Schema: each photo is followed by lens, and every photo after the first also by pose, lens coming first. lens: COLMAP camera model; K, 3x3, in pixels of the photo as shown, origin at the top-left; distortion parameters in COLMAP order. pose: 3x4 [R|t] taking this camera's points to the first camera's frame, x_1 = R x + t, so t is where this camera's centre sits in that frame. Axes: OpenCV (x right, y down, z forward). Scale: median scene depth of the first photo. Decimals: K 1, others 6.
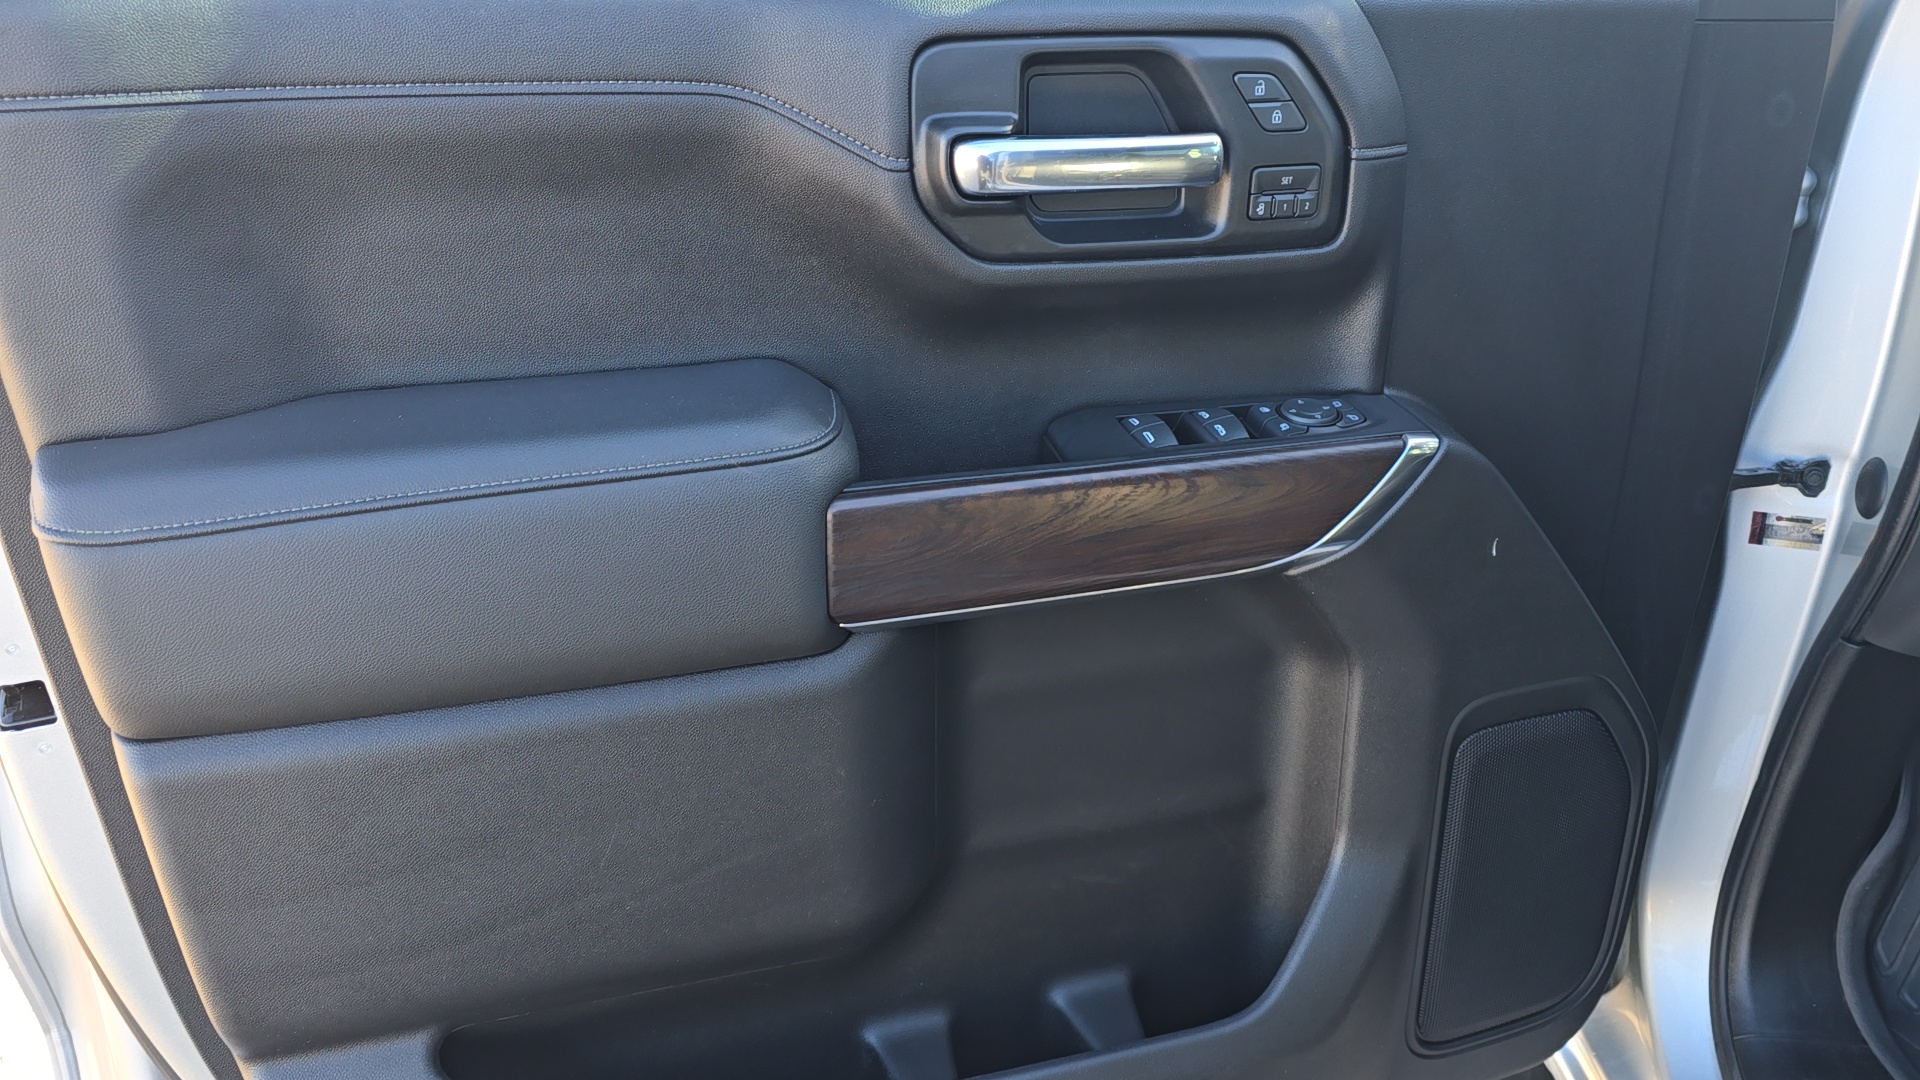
lens RADIAL K [[1650.6, 0, 960.0], [0, 1650.6, 540.0], [0, 0, 1]] dist [-0.019161, -0.000210]
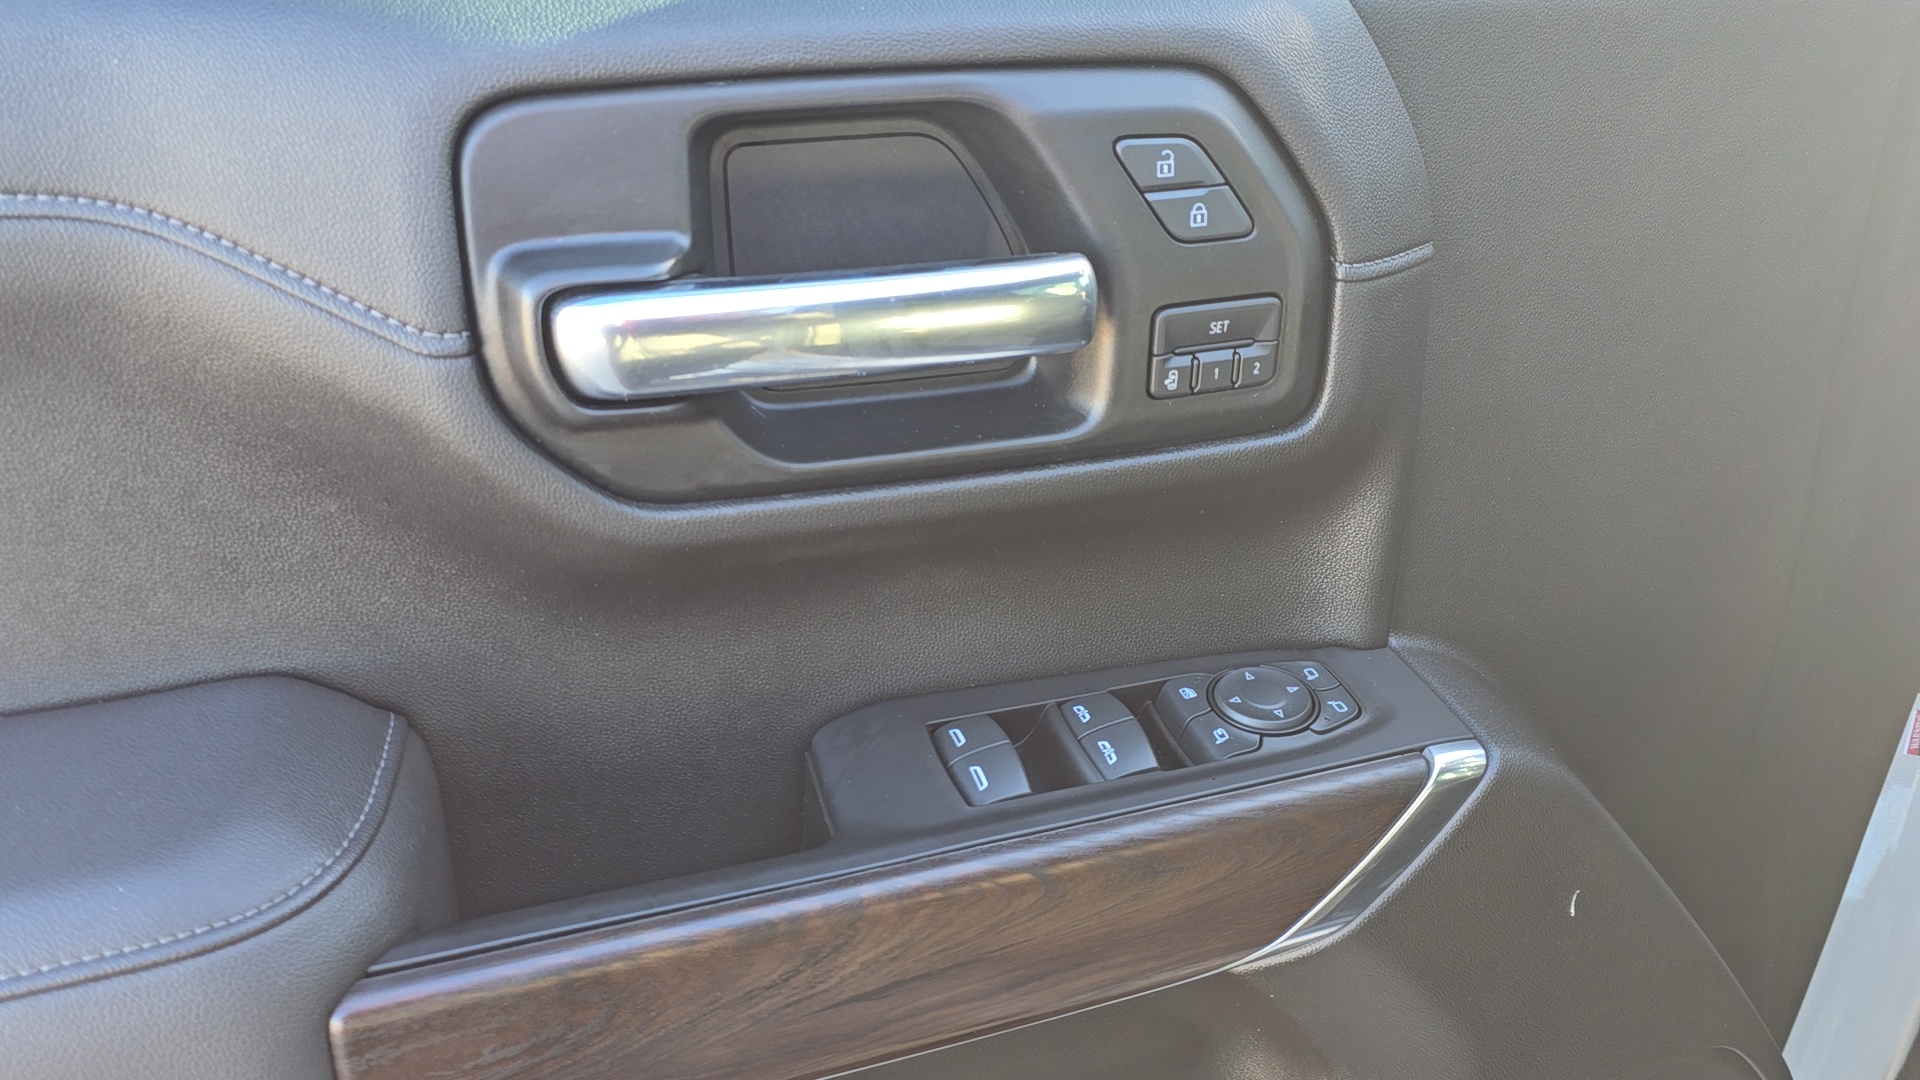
lens RADIAL K [[1685.4, 0, 960.0], [0, 1685.4, 540.0], [0, 0, 1]] dist [-0.024157, 0.001040]
pose [[0.999591, -0.015758, 0.023885, 0.098031], [0.014705, 0.998939, 0.043633, -0.172866], [-0.024548, -0.043264, 0.998762, 0.441658]]
